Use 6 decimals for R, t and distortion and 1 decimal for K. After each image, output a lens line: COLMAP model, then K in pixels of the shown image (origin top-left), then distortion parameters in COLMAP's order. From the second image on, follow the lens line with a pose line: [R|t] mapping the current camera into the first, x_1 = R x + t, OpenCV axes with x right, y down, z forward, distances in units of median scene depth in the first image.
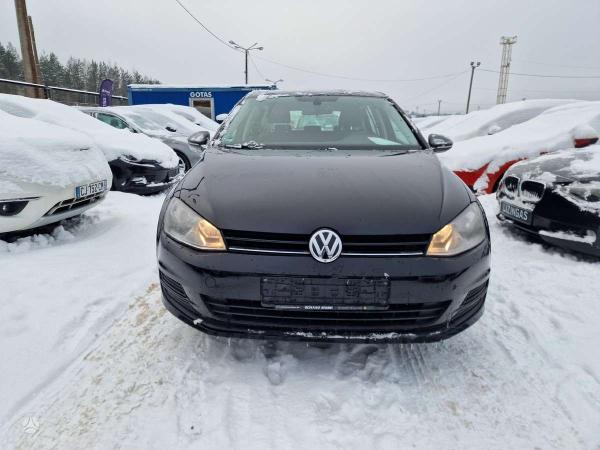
lens RADIAL K [[453.0, 0, 279.1], [0, 453.0, 225.9], [0, 0, 1]] dist [0.066105, -0.065936]
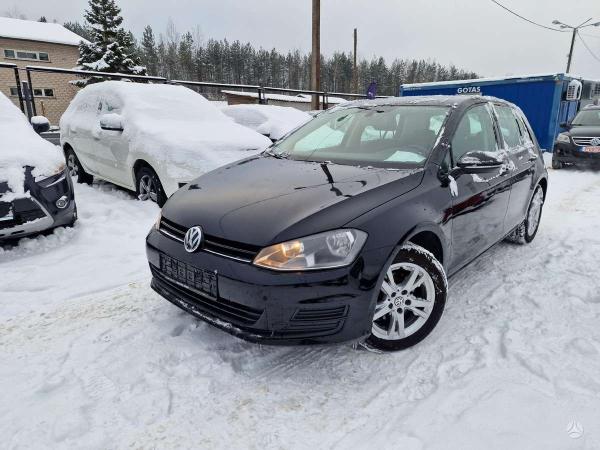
lens RADIAL K [[453.0, 0, 279.1], [0, 453.0, 225.9], [0, 0, 1]] dist [0.066105, -0.065936]
pose [[0.711321, 0.154163, -0.685752, 1.047109], [-0.140693, 0.987134, 0.075977, -0.113281], [0.688642, 0.042437, 0.723859, 0.225527]]
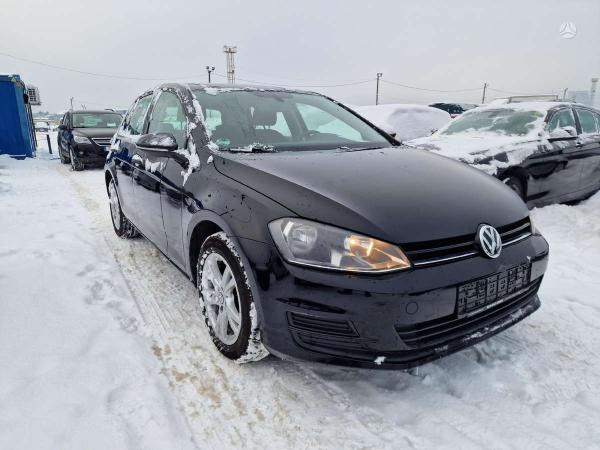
lens RADIAL K [[431.4, 0, 300.0], [0, 431.4, 225.0], [0, 0, 1]] dist [0.051491, -0.003850]
pose [[0.780384, -0.153004, 0.606292, -0.735874], [0.147028, 0.987316, 0.059914, -0.101365], [-0.607769, 0.042386, 0.792982, 0.455981]]
